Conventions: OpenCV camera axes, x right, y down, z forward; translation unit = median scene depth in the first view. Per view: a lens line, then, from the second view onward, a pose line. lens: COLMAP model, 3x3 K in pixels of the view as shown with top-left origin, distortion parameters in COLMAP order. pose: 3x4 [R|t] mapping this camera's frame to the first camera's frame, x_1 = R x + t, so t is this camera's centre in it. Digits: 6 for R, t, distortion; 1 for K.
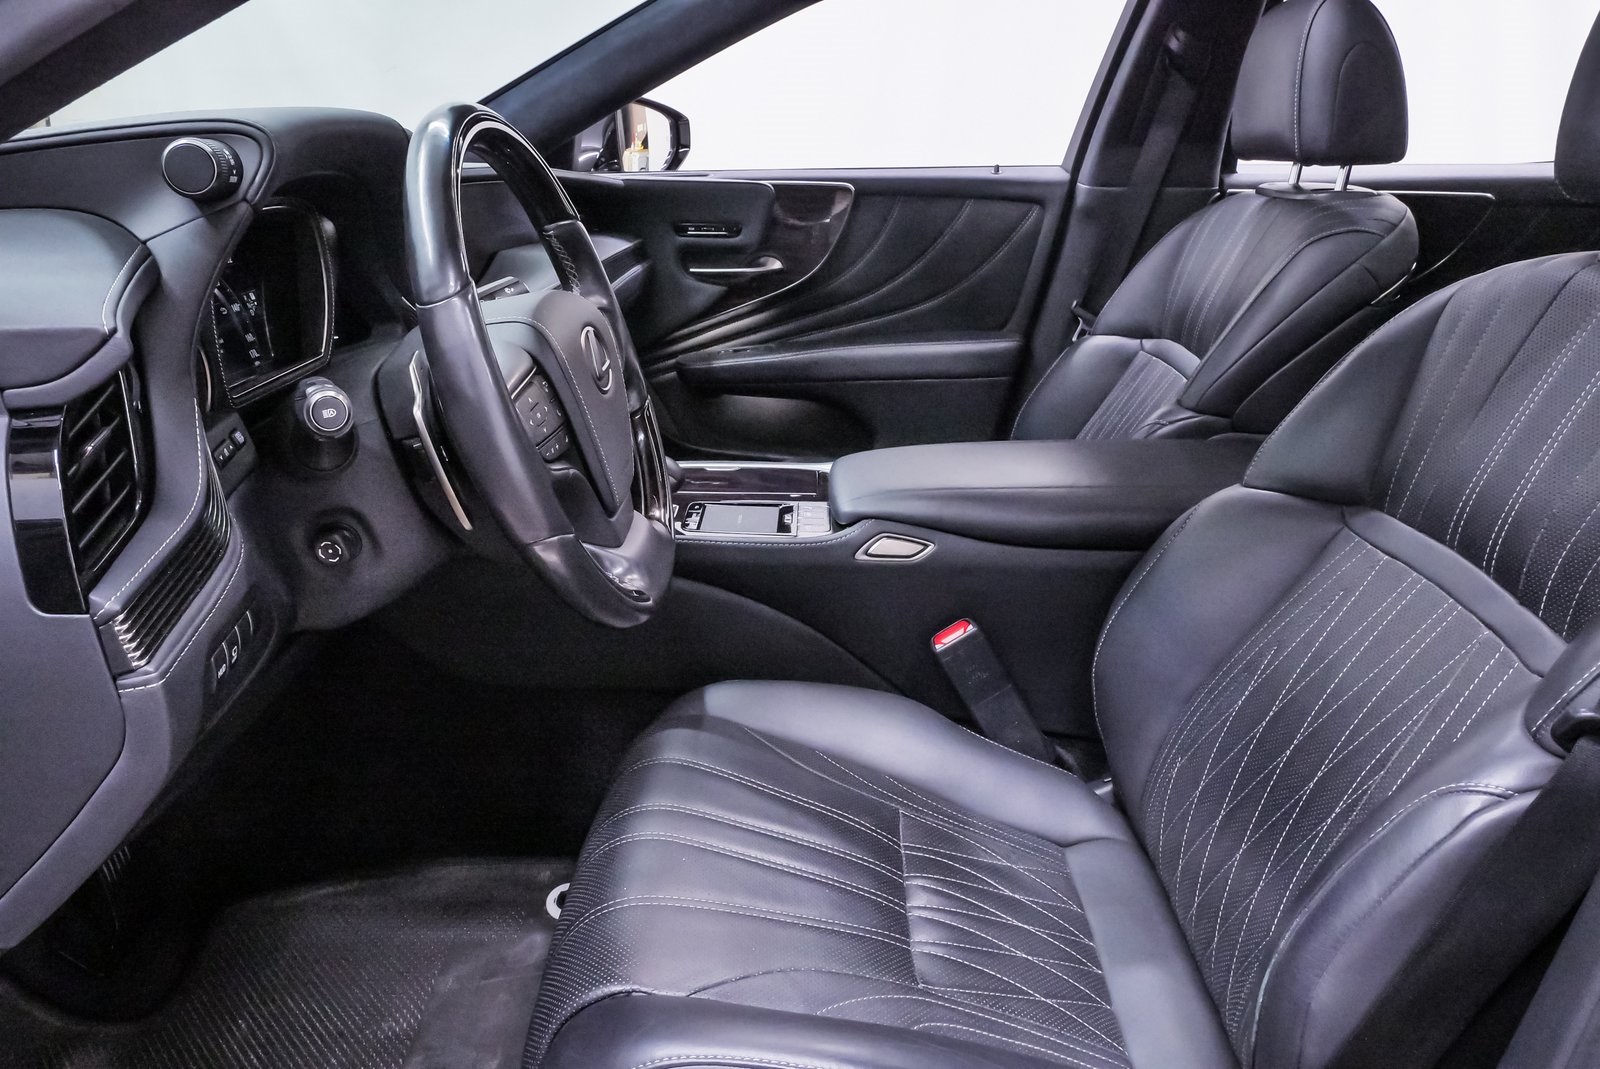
lens RADIAL K [[1143.0, 0, 802.9], [0, 1143.0, 545.7], [0, 0, 1]] dist [-0.033920, 0.009541]
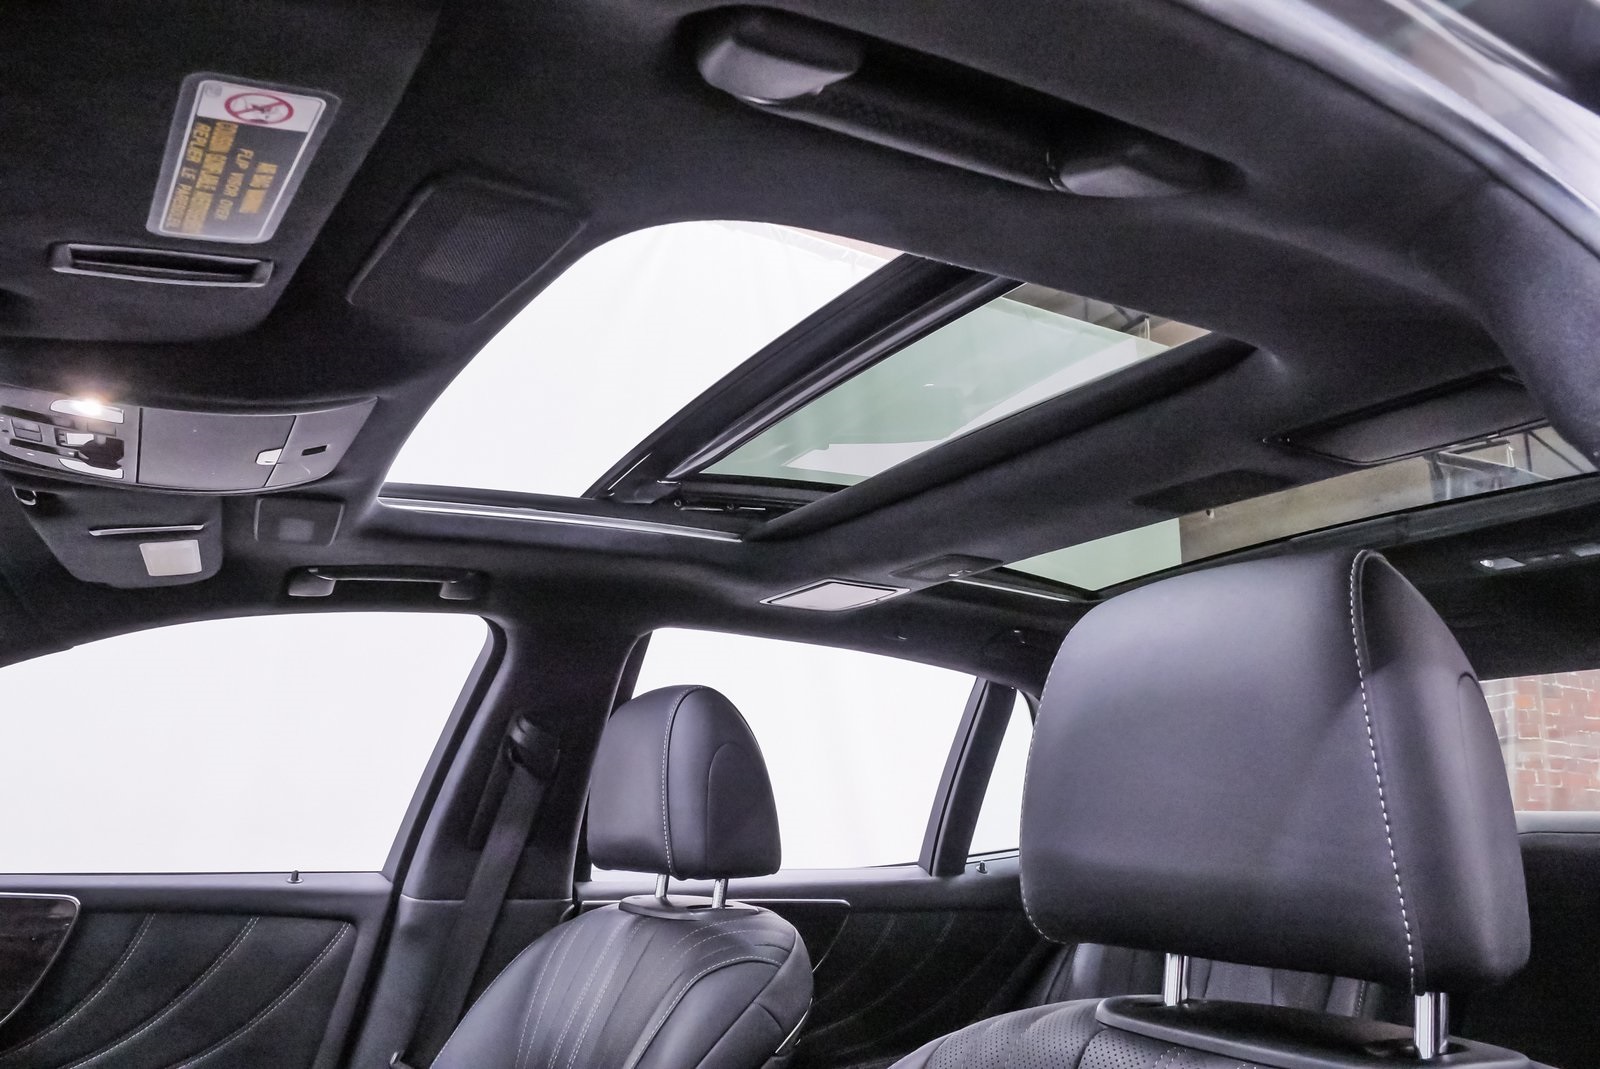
lens RADIAL K [[1143.0, 0, 802.9], [0, 1143.0, 545.7], [0, 0, 1]] dist [-0.033920, 0.009541]
pose [[0.856852, 0.141224, 0.495843, 0.056528], [0.158367, 0.843157, -0.513815, -0.075930], [-0.490637, 0.518788, 0.700096, 0.188350]]
